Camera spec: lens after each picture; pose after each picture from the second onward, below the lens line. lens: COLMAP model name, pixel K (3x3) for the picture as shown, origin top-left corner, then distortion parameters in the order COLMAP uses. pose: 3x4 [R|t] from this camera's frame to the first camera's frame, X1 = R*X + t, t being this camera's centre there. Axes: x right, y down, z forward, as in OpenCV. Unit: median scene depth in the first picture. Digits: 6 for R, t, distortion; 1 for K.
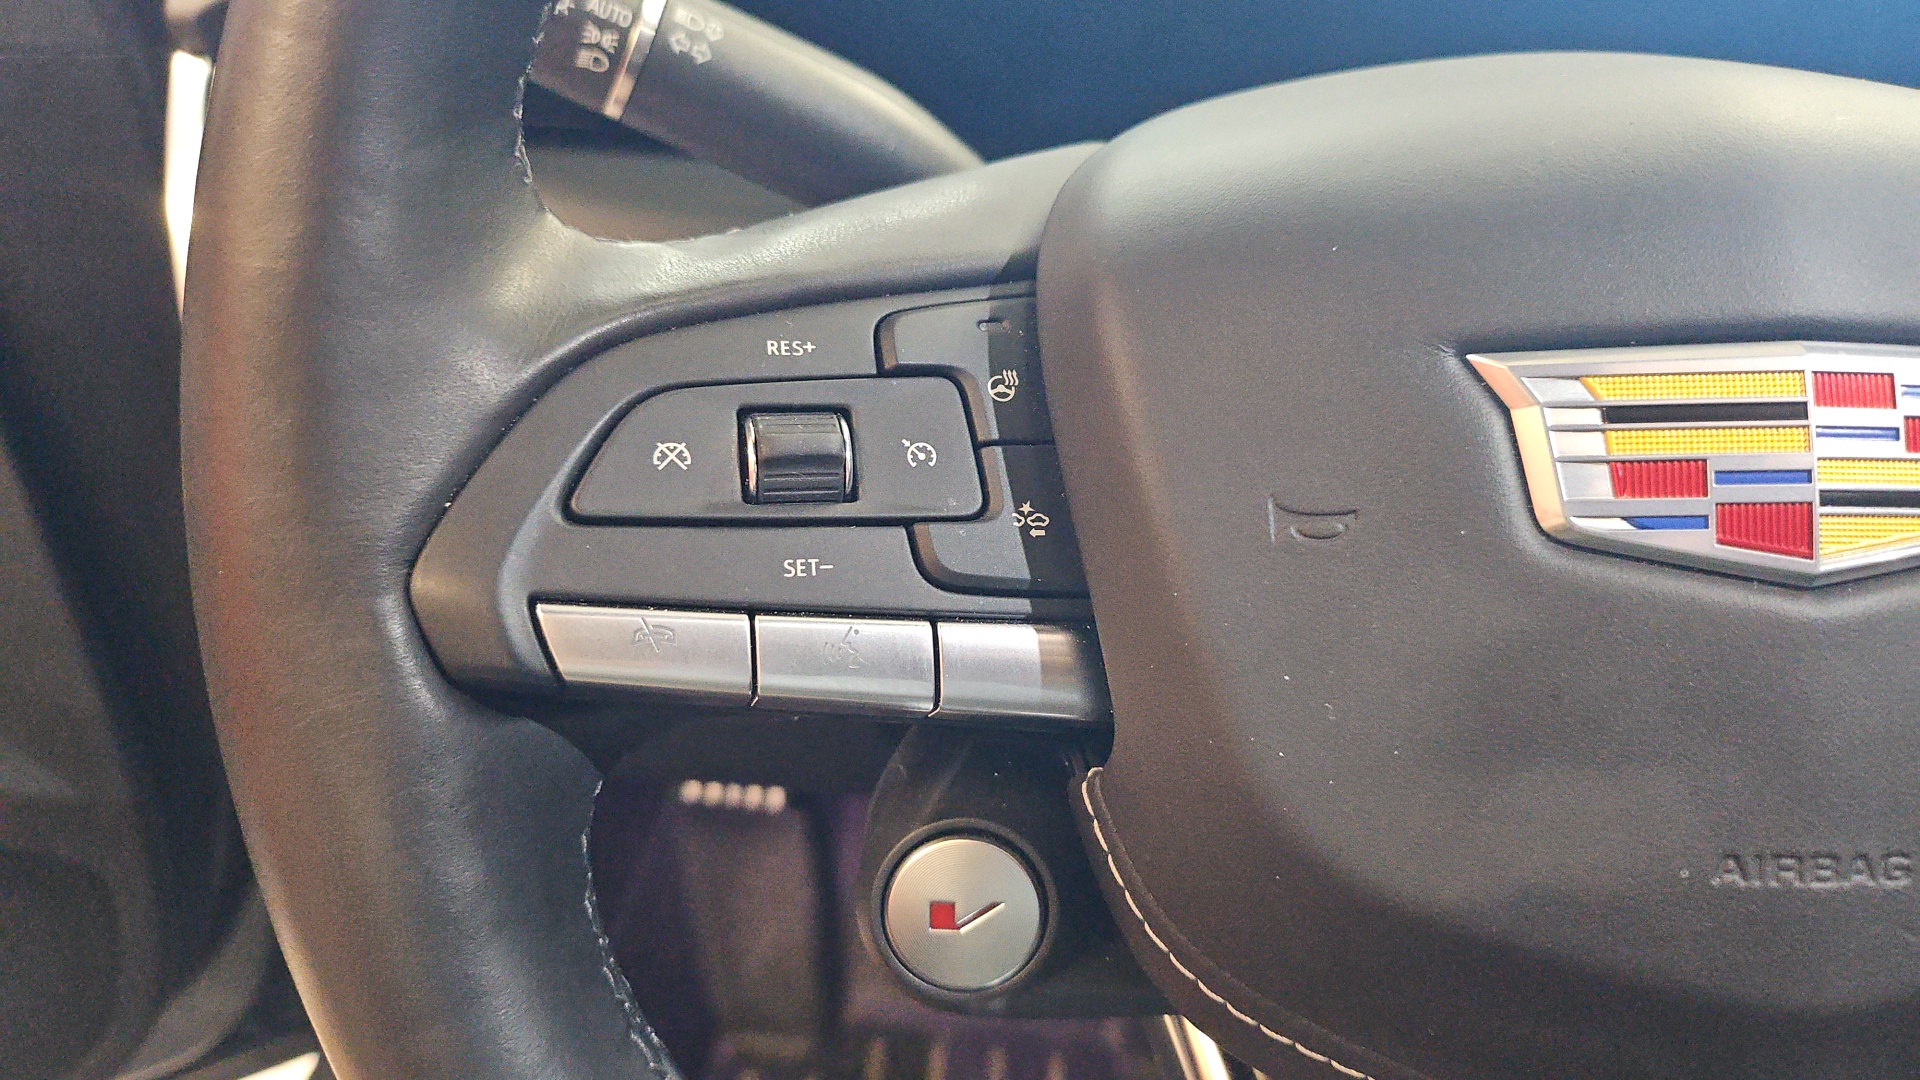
lens RADIAL K [[1366.3, 0, 965.8], [0, 1366.3, 530.7], [0, 0, 1]] dist [0.034630, -0.037839]
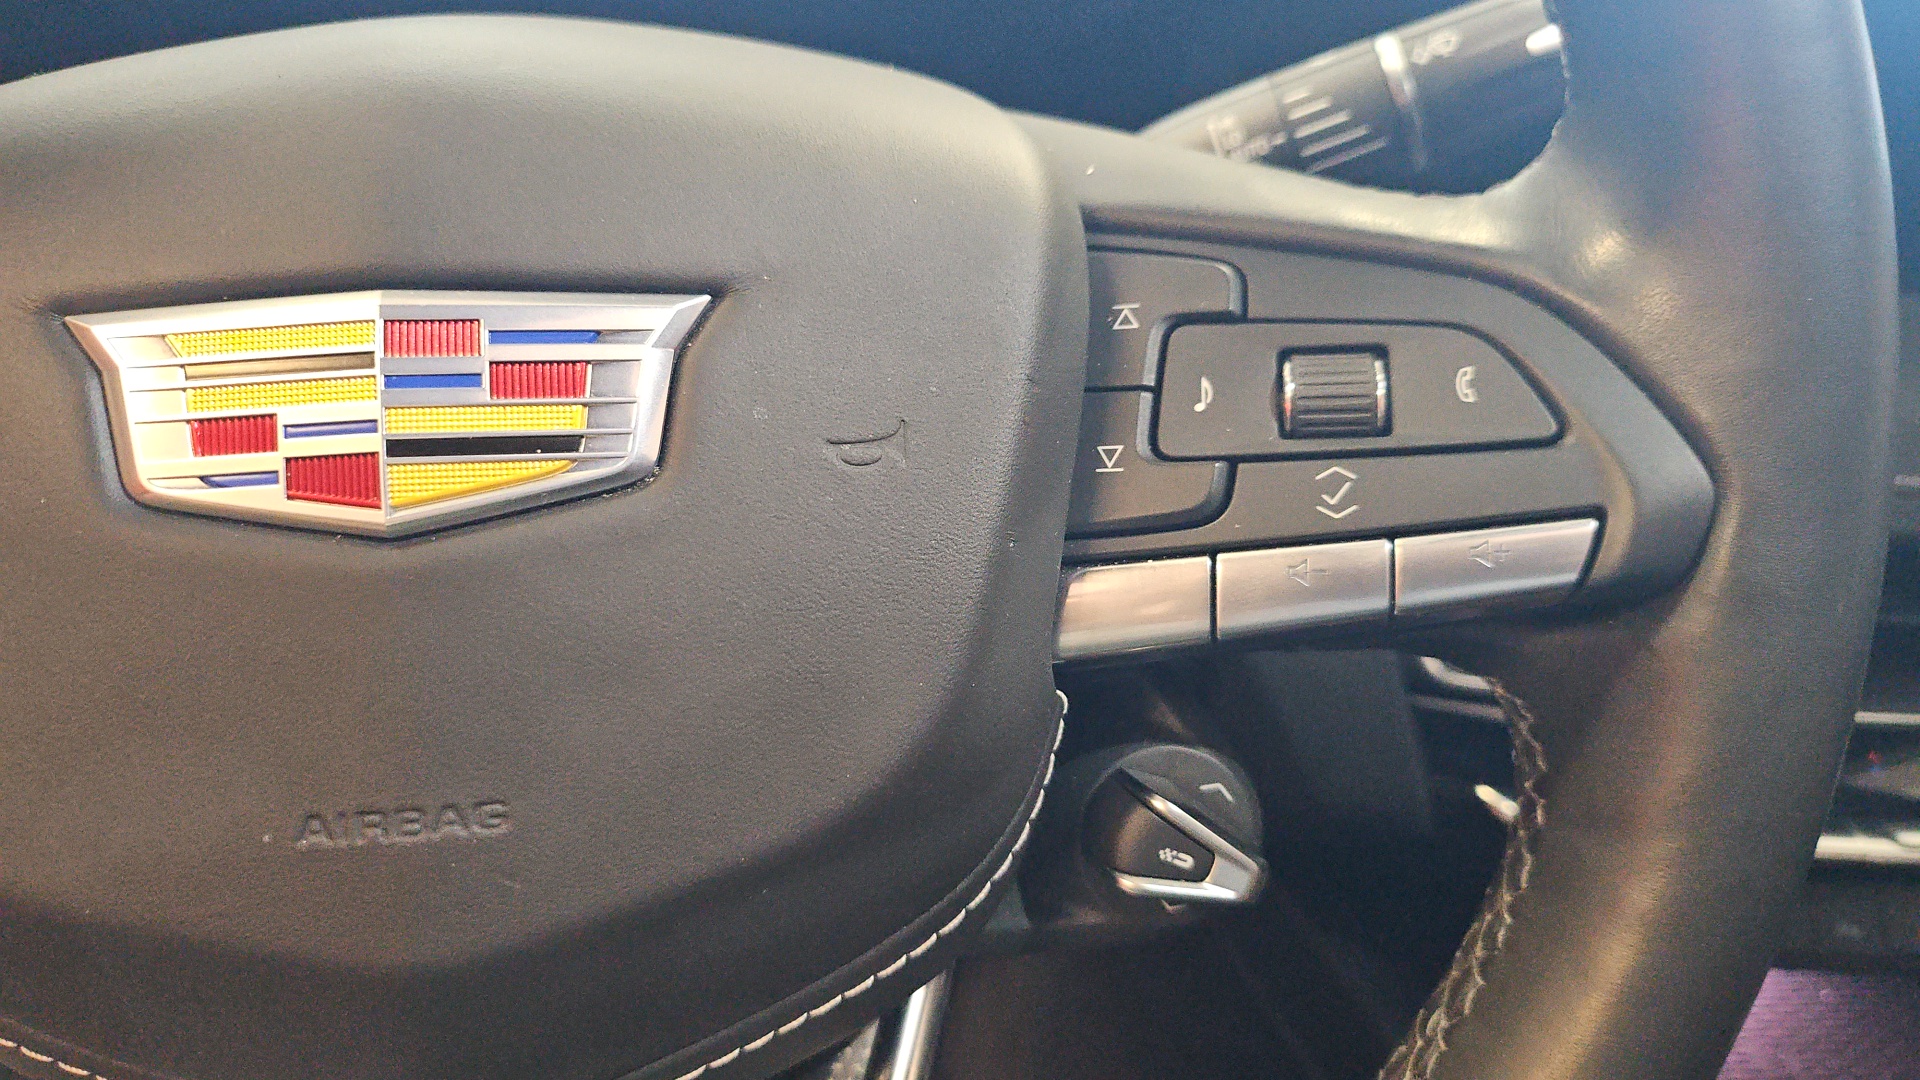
lens RADIAL K [[1366.3, 0, 946.2], [0, 1366.3, 538.3], [0, 0, 1]] dist [0.034630, -0.037839]
pose [[0.993007, -0.052083, 0.105943, 0.883592], [0.052234, 0.998634, 0.001356, 0.058789], [-0.105869, 0.004187, 0.994371, -0.022108]]
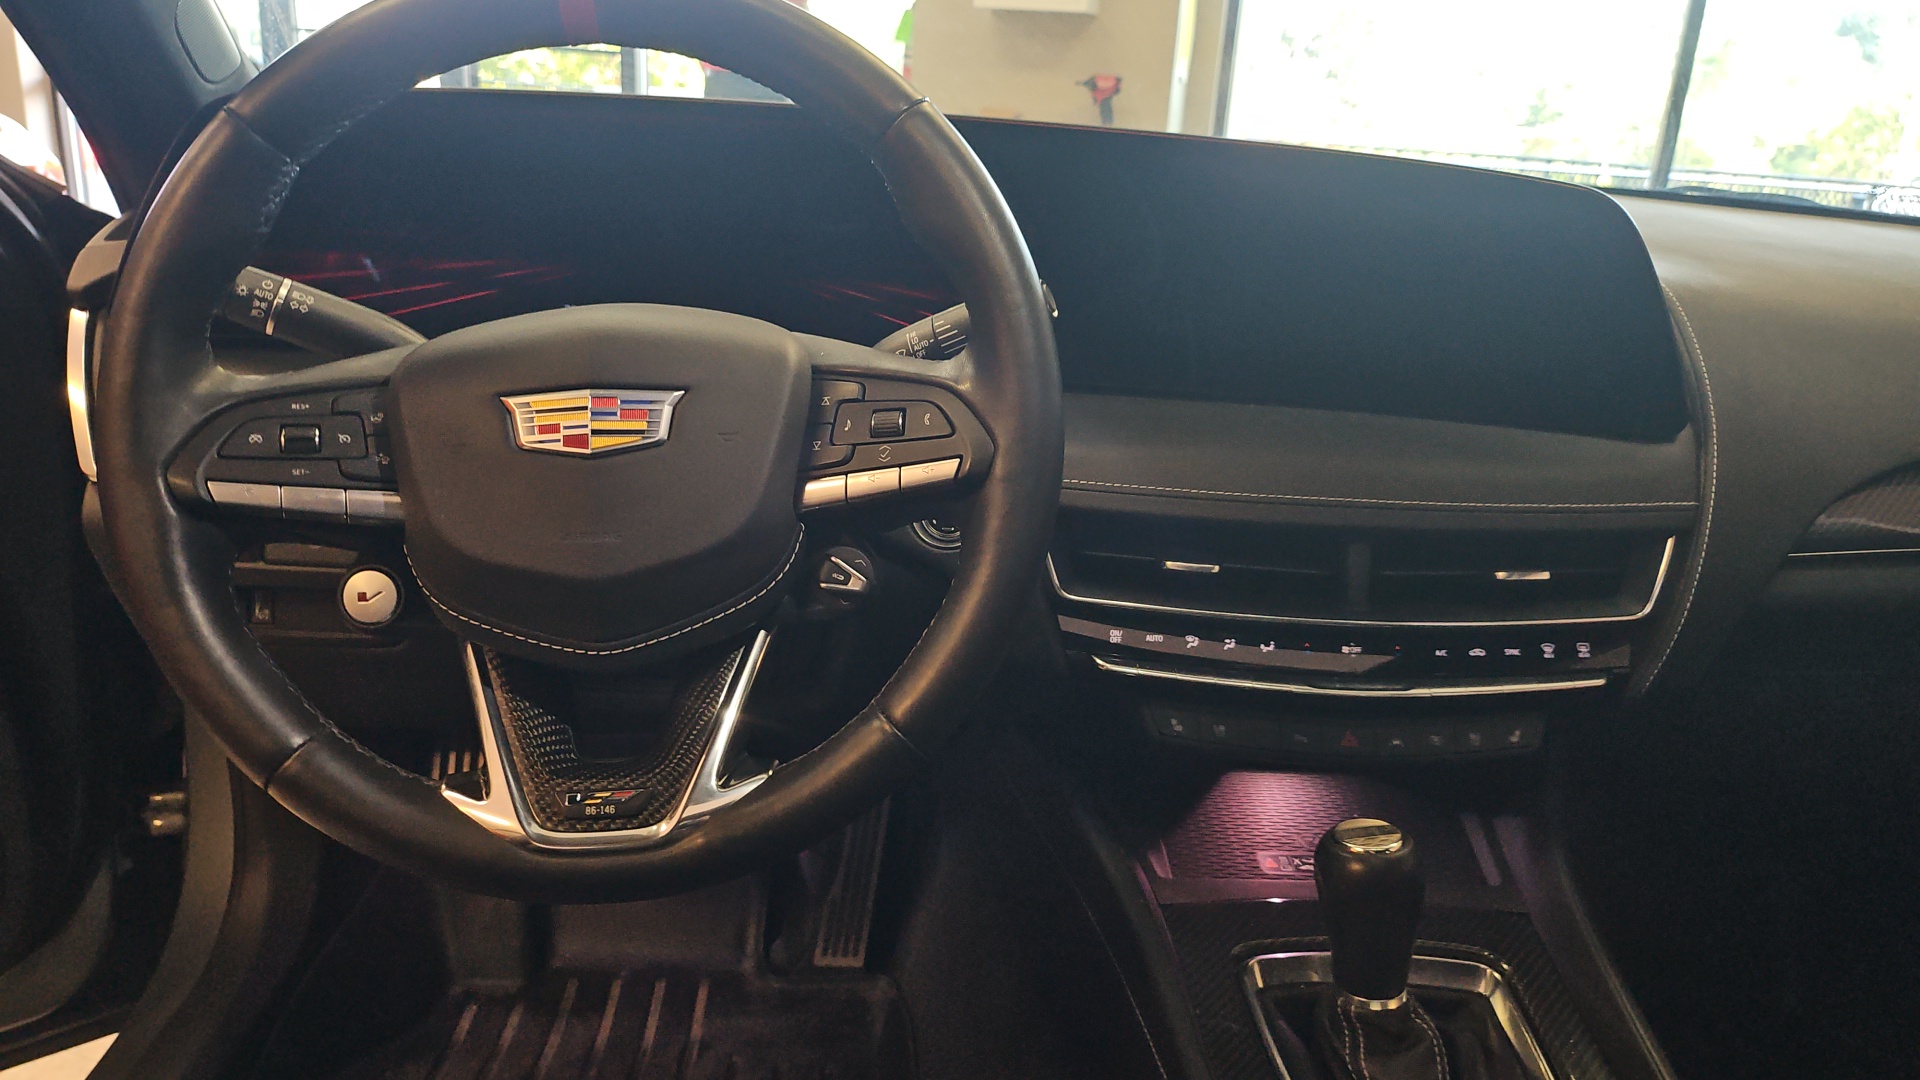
lens RADIAL K [[1366.3, 0, 959.3], [0, 1366.3, 543.4], [0, 0, 1]] dist [0.034630, -0.037839]
pose [[0.995114, -0.044840, 0.087963, 1.195816], [0.055585, 0.990750, -0.123790, 0.717781], [-0.081598, 0.128075, 0.988402, -2.410648]]
